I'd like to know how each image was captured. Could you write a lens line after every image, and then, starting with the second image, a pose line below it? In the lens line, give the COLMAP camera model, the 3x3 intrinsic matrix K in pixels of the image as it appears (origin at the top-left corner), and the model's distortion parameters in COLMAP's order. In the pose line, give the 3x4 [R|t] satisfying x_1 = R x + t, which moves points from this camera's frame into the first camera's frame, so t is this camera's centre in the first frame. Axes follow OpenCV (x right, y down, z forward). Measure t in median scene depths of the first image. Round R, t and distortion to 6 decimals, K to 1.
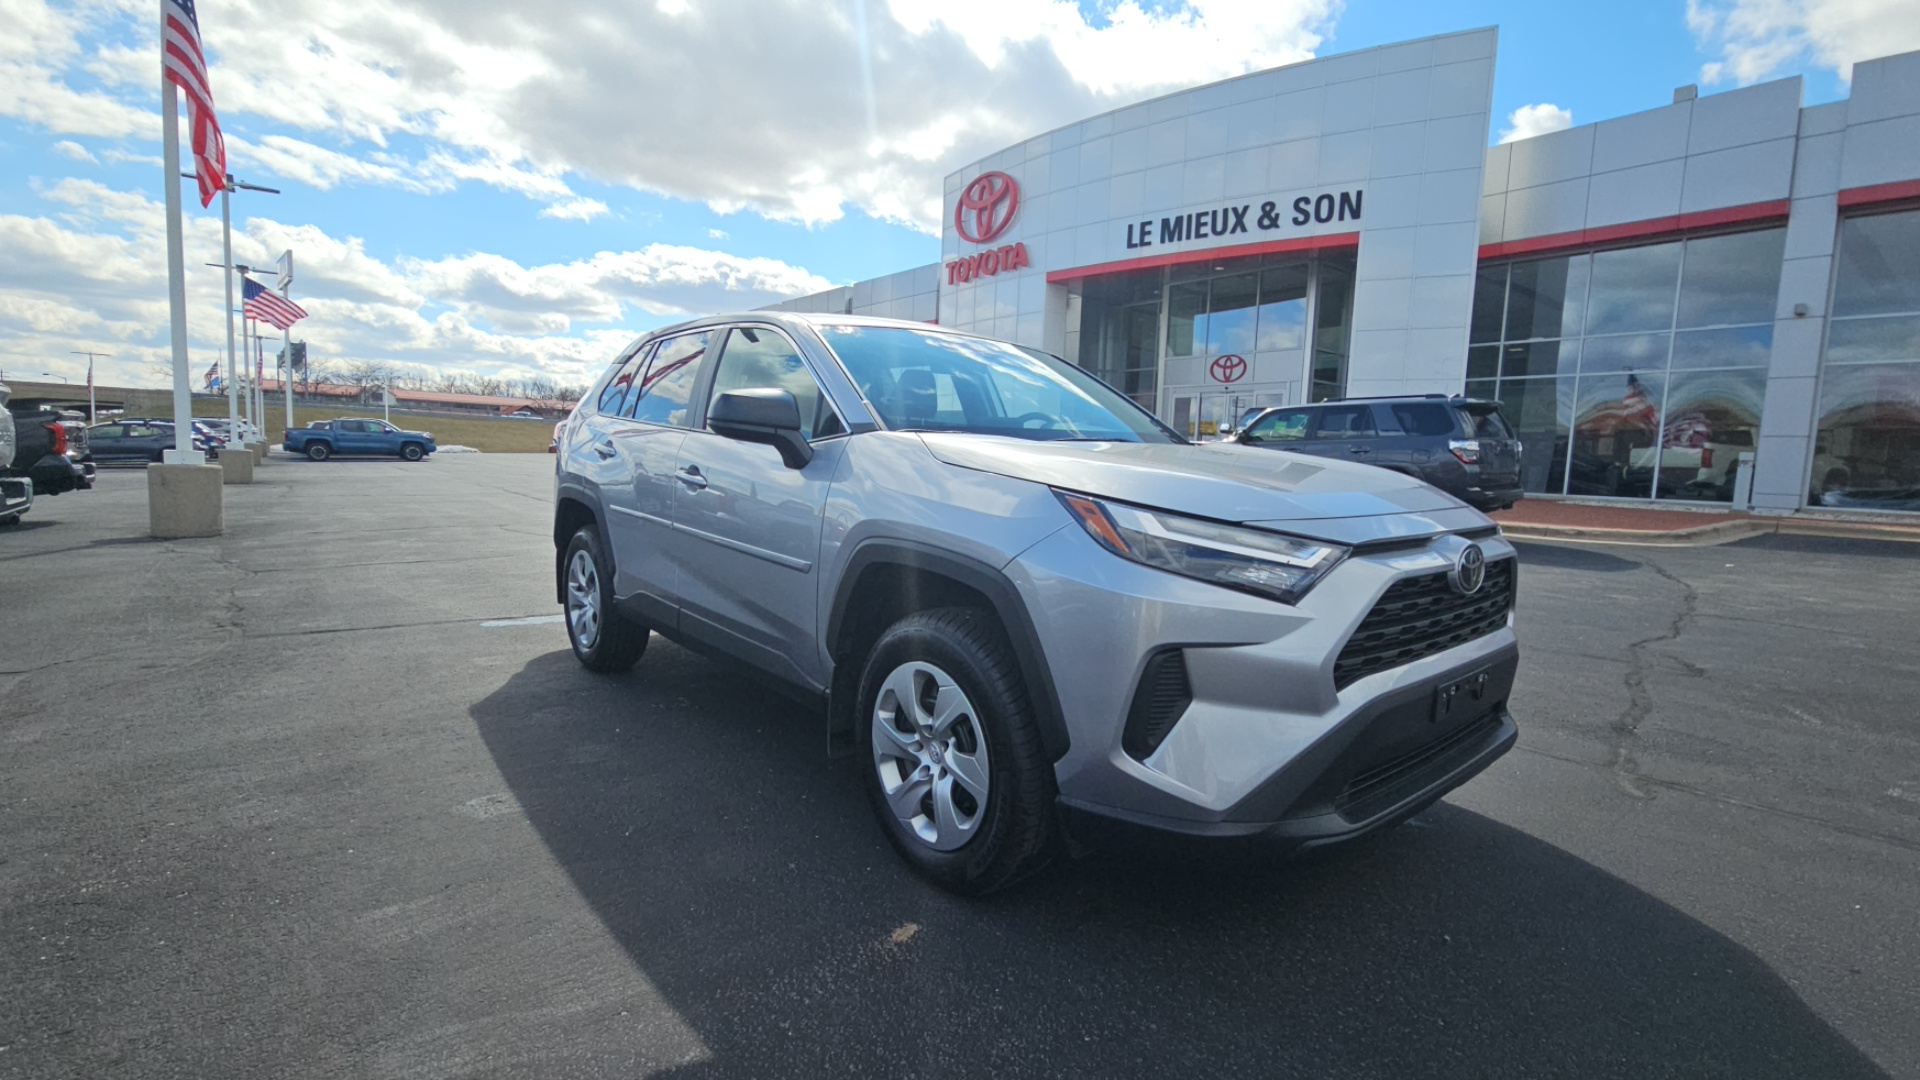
lens RADIAL K [[855.1, 0, 955.0], [0, 855.1, 529.3], [0, 0, 1]] dist [0.010992, -0.008208]
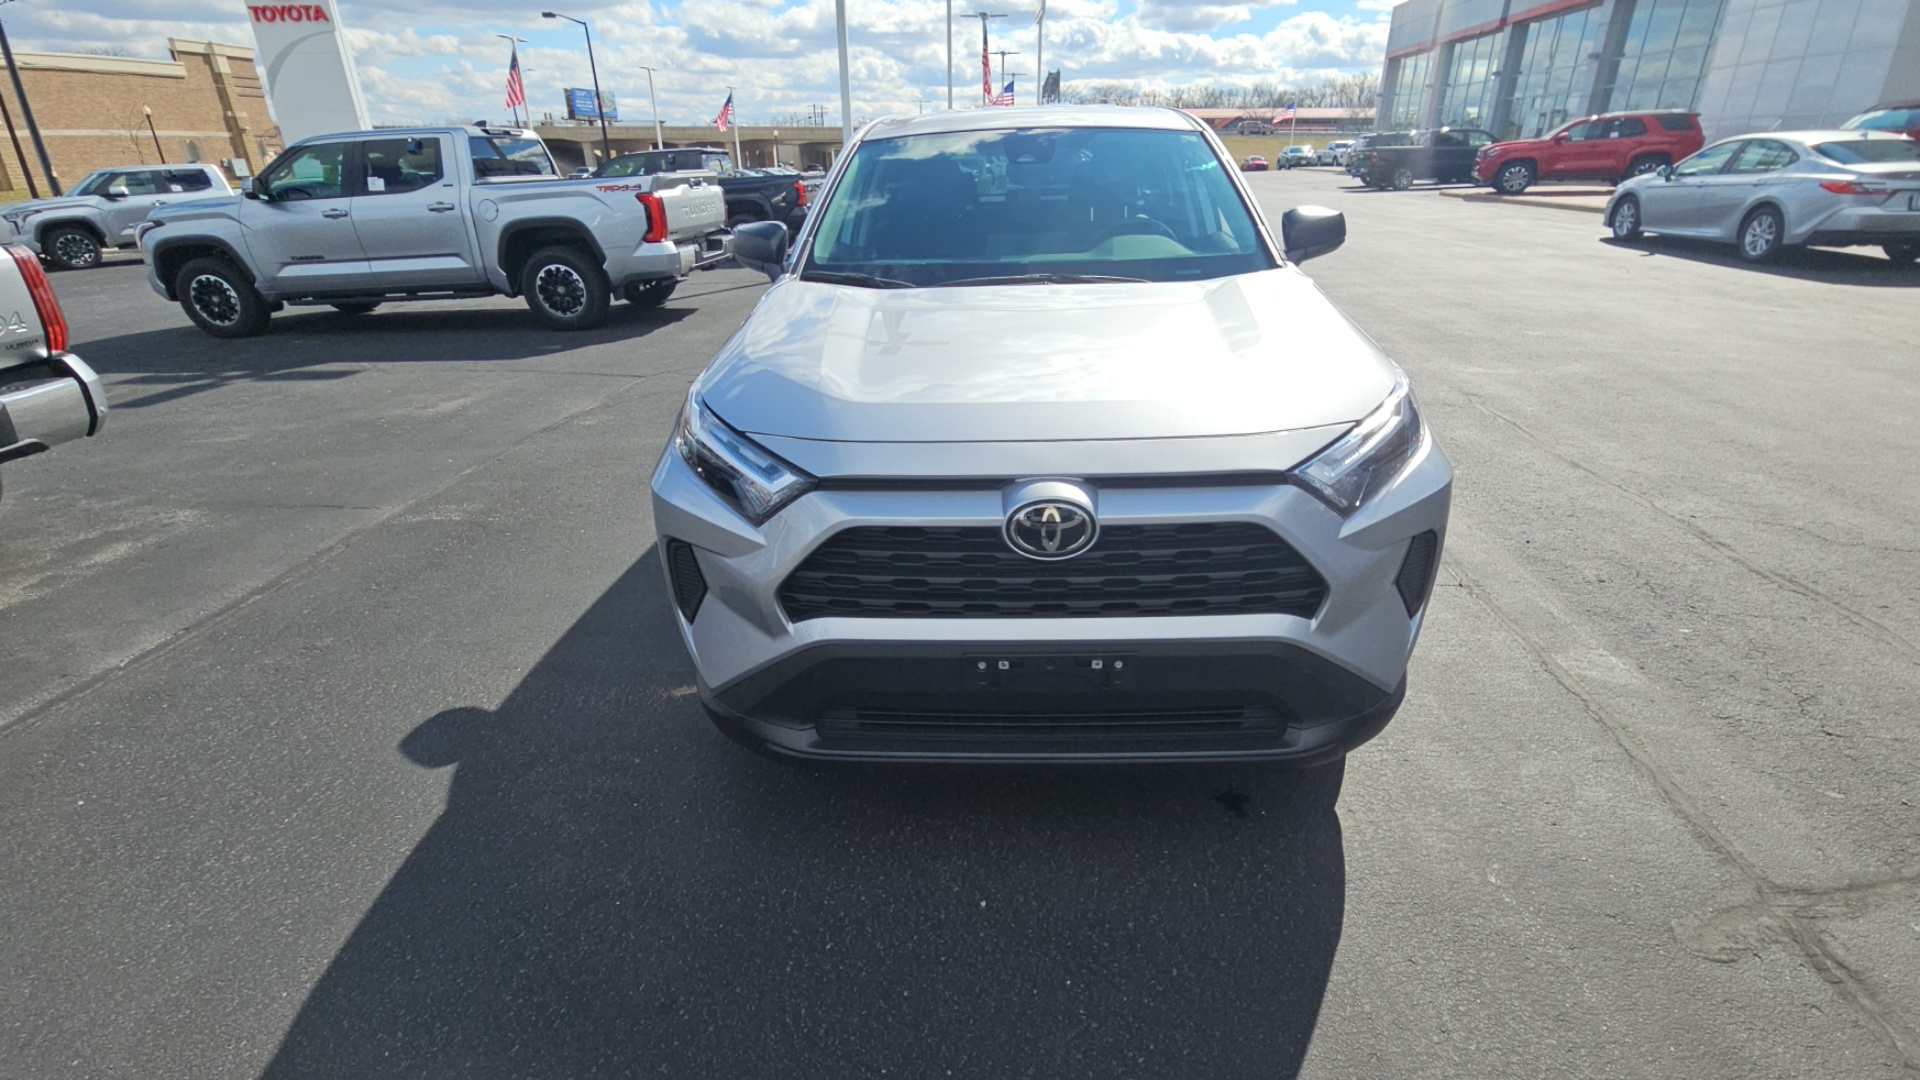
lens RADIAL K [[855.1, 0, 958.1], [0, 855.1, 528.1], [0, 0, 1]] dist [0.010992, -0.008208]
pose [[0.726748, 0.231061, -0.646876, 0.954761], [-0.020926, 0.948737, 0.315375, -0.178575], [0.686585, -0.215661, 0.694328, 0.385751]]
